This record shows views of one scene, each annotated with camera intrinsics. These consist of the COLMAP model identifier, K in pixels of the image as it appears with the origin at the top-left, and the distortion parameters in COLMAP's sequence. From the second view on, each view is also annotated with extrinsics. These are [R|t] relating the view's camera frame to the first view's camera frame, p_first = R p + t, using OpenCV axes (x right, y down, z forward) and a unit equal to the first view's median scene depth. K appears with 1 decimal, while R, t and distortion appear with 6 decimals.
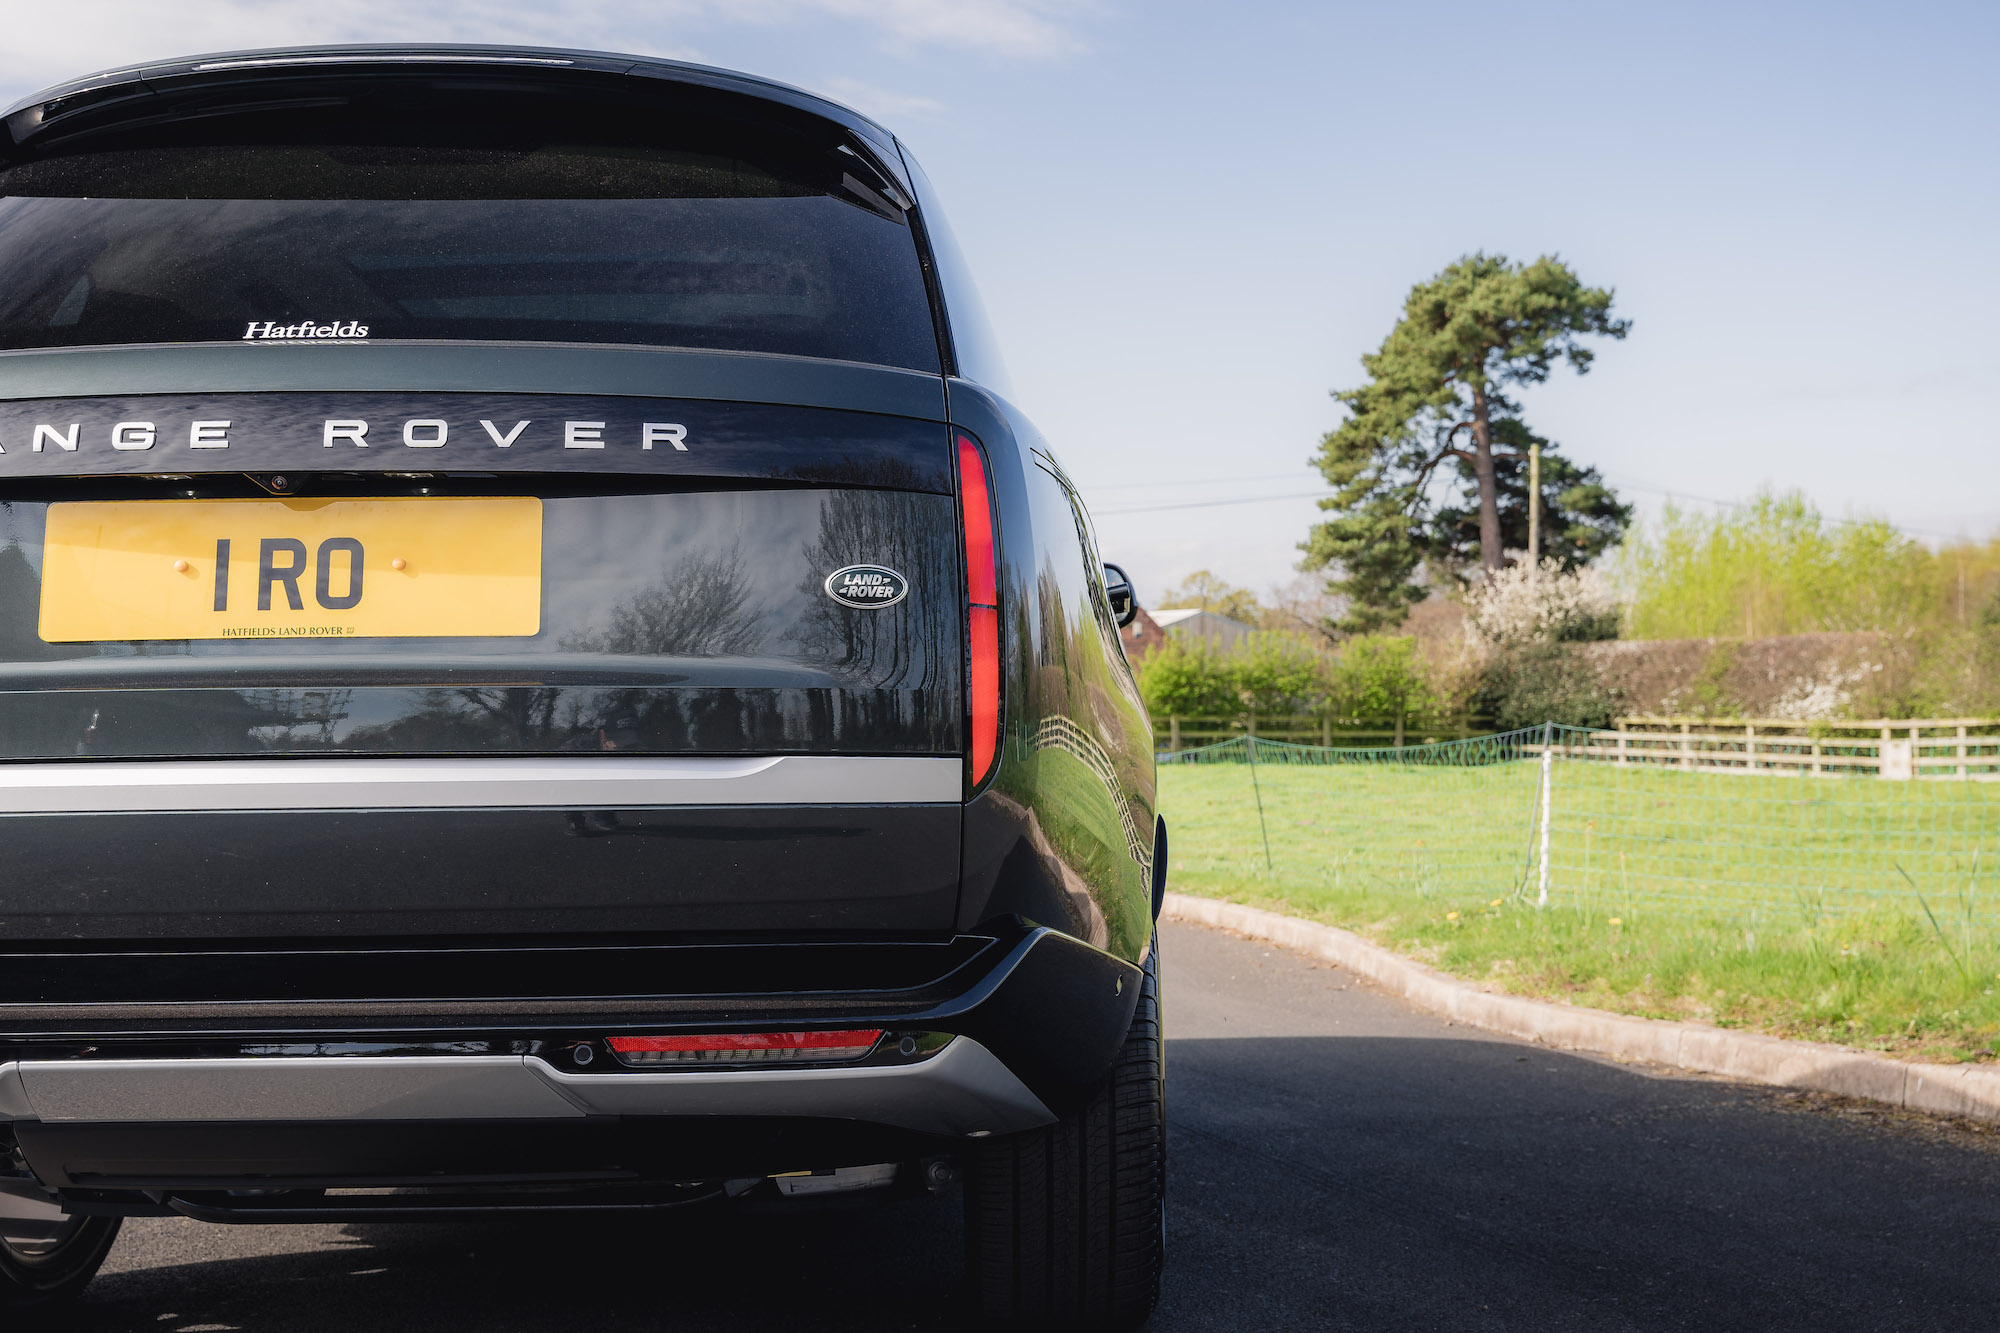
lens RADIAL K [[2226.8, 0, 1015.4], [0, 2226.8, 670.3], [0, 0, 1]] dist [0.017702, 0.000000]
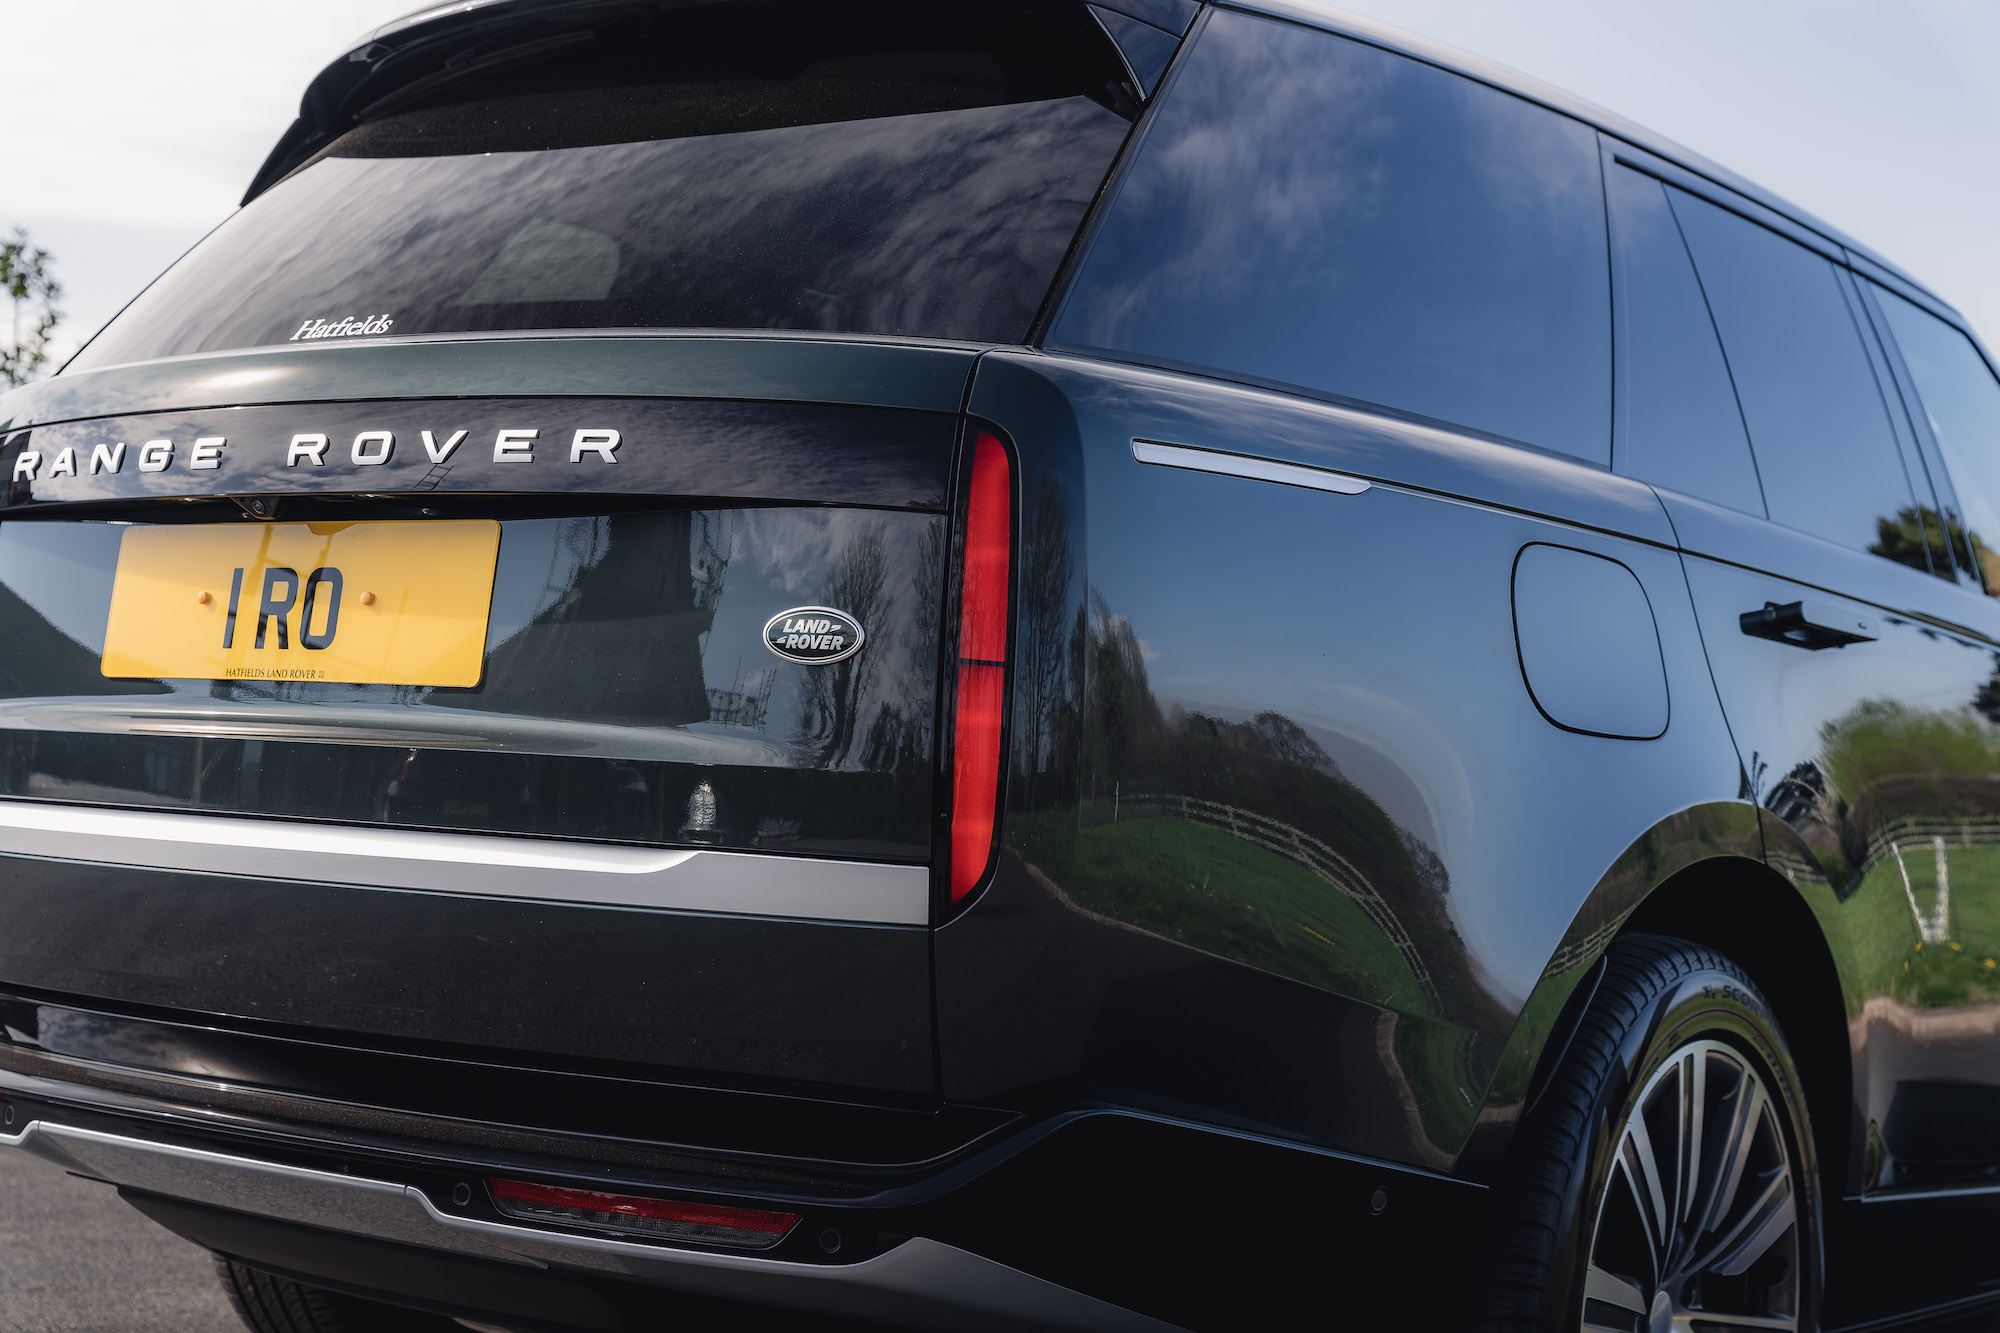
lens RADIAL K [[2947.1, 0, 1040.9], [0, 2947.1, 683.0], [0, 0, 1]] dist [0.008012, 0.000000]
pose [[0.813244, 0.030725, -0.581112, 0.595269], [-0.025243, 0.999528, 0.017522, -0.041589], [0.581376, 0.000419, 0.813635, 0.225691]]
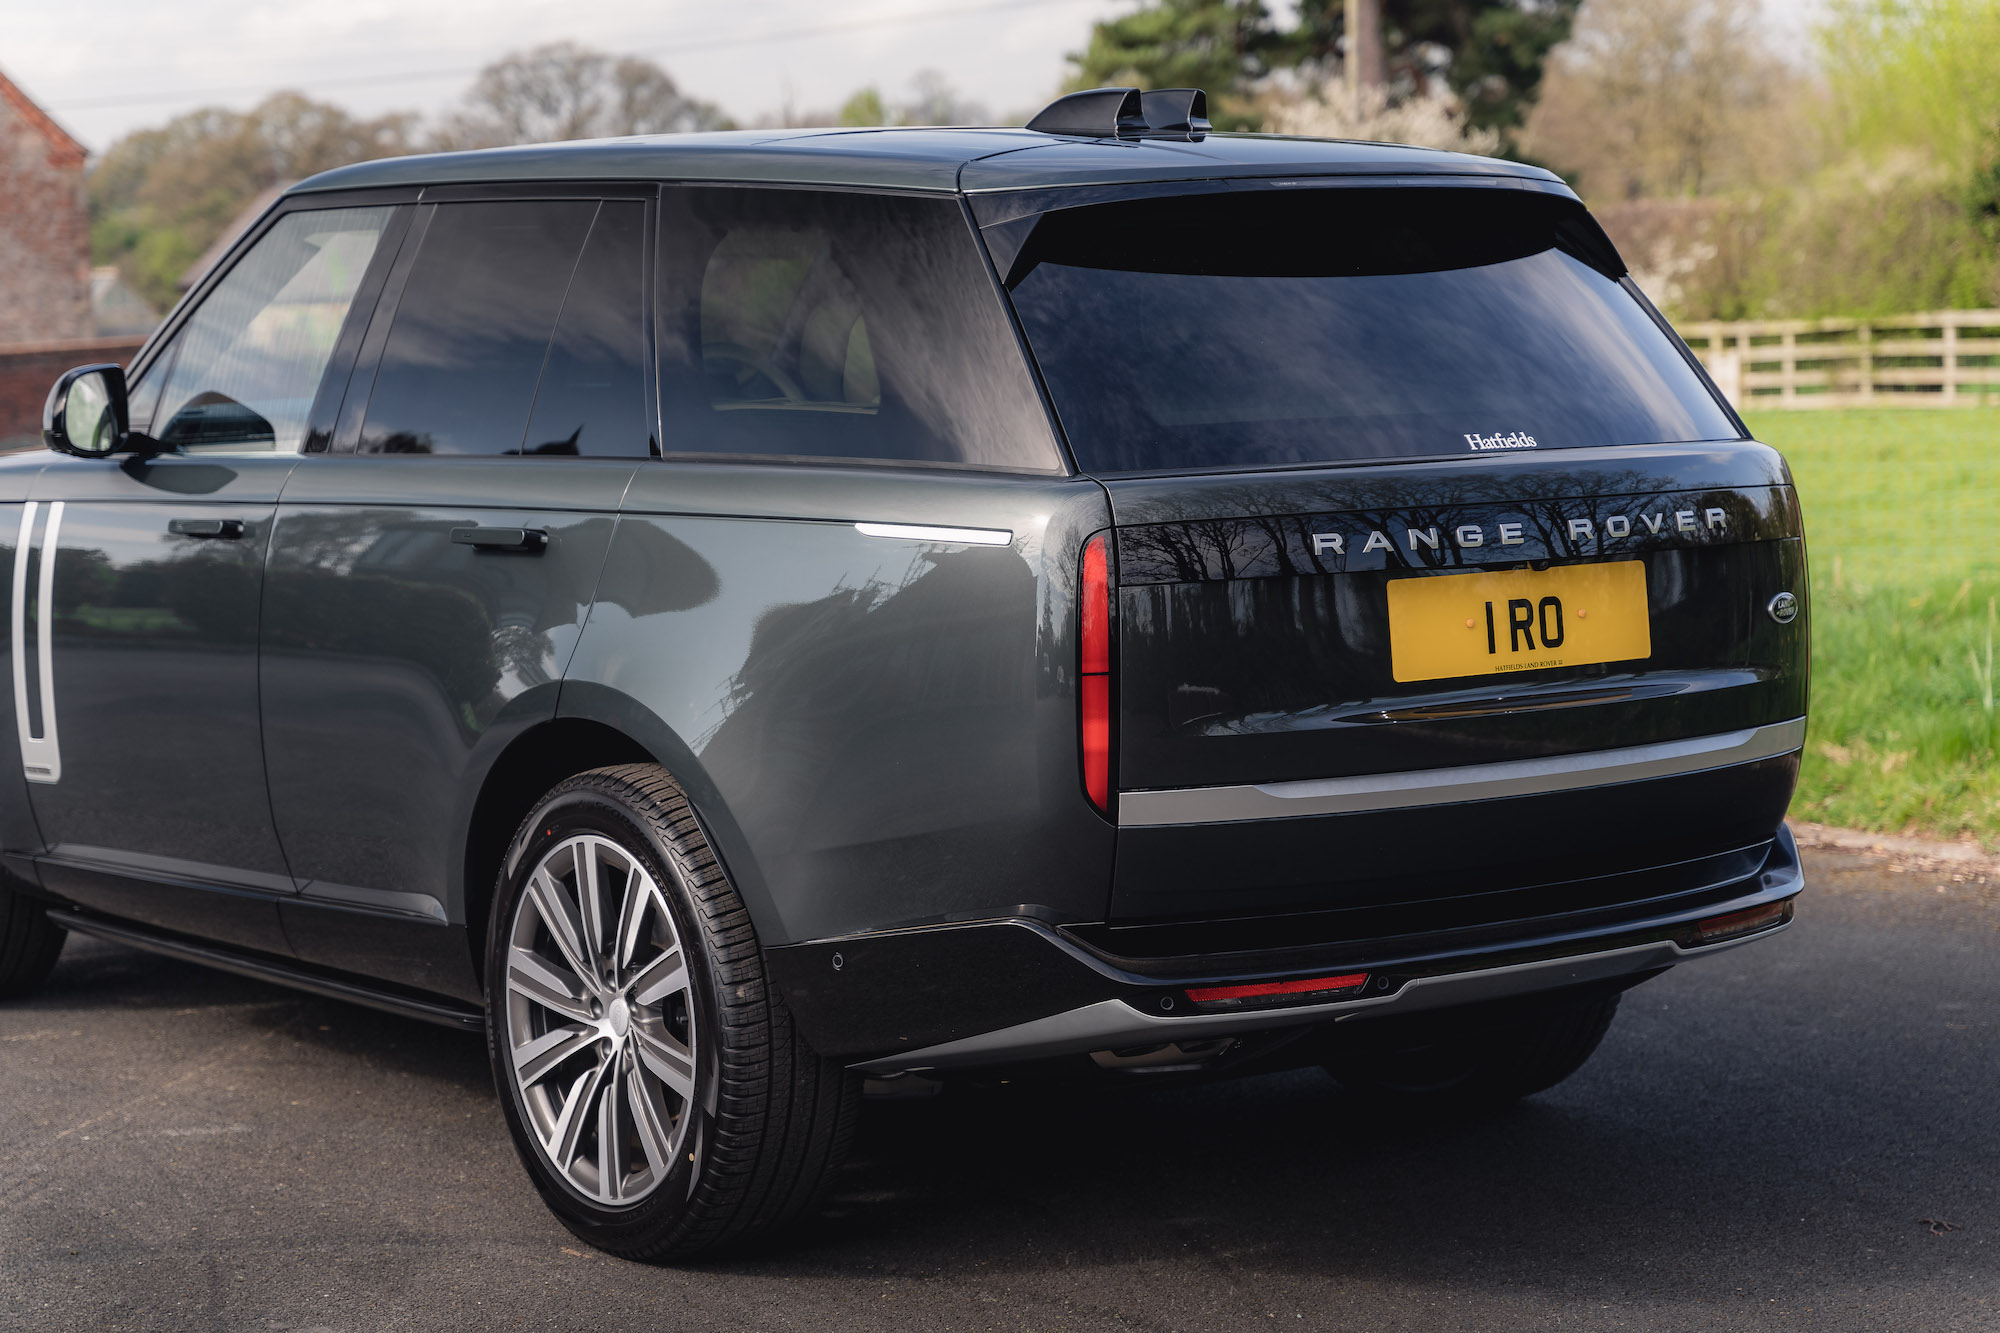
lens RADIAL K [[4002.0, 0, 1001.3], [0, 4002.0, 668.9], [0, 0, 1]] dist [0.017959, 0.000000]
pose [[0.810427, -0.060358, 0.582722, -2.089966], [-0.006448, 0.993699, 0.111895, -0.299136], [-0.585804, -0.094441, 0.804931, -0.868691]]
